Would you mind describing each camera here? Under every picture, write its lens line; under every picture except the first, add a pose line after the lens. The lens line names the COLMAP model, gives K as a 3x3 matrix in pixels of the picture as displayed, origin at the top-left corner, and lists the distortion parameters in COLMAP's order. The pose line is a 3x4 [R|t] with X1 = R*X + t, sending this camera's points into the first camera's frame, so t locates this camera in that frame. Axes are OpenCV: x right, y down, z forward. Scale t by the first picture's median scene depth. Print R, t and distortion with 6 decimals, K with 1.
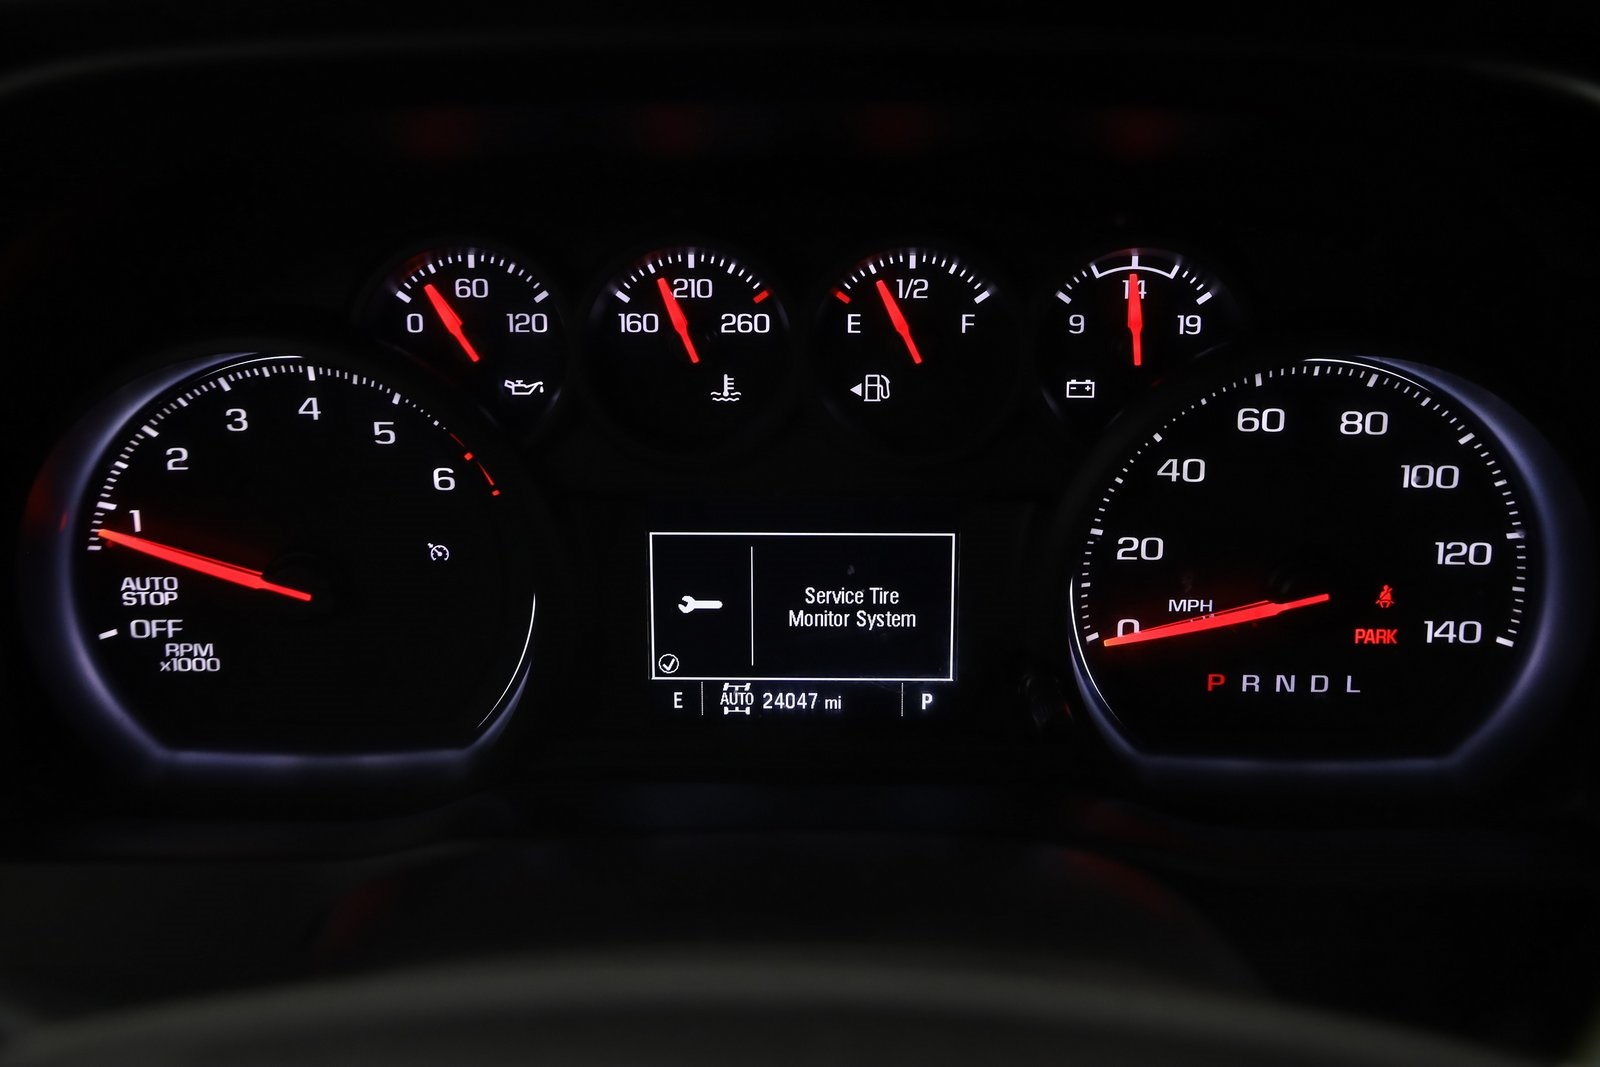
lens RADIAL K [[1865.7, 0, 799.4], [0, 1865.7, 535.8], [0, 0, 1]] dist [0.059866, 0.000000]
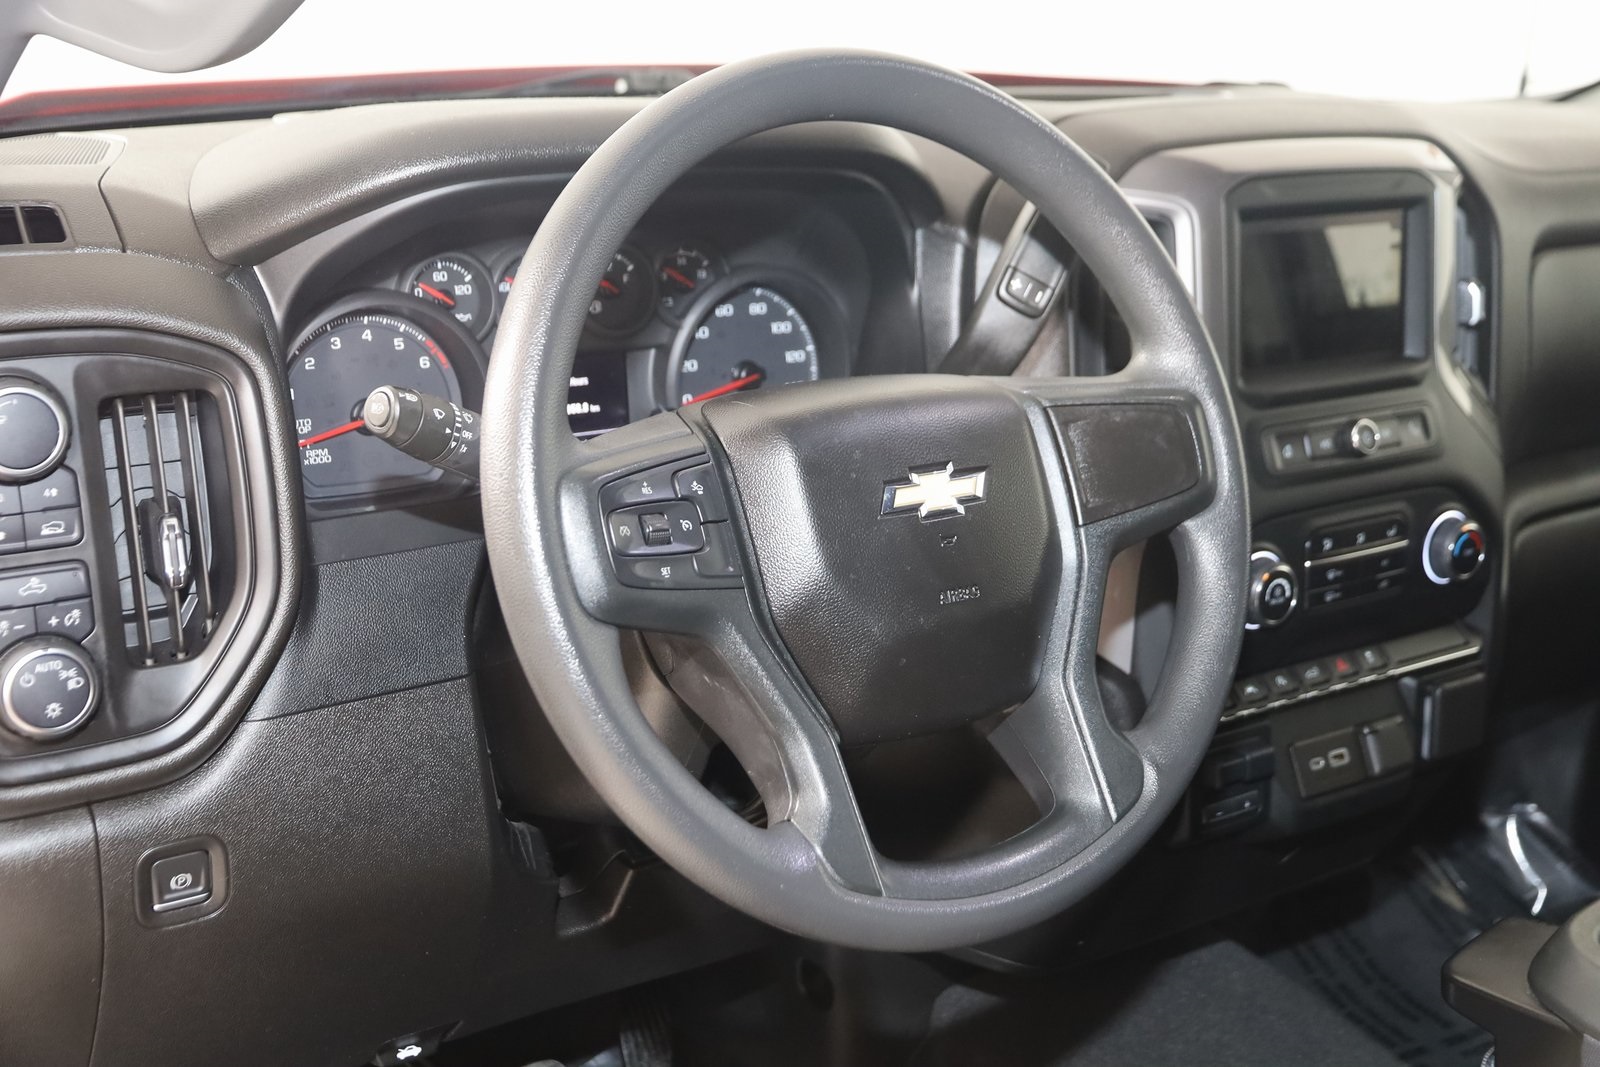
lens RADIAL K [[1865.7, 0, 803.8], [0, 1865.7, 545.0], [0, 0, 1]] dist [0.059866, 0.000000]
pose [[0.806655, -0.142484, 0.573591, -1.162467], [0.147335, 0.988344, 0.038311, 0.170733], [-0.572364, 0.053606, 0.818245, -1.114872]]
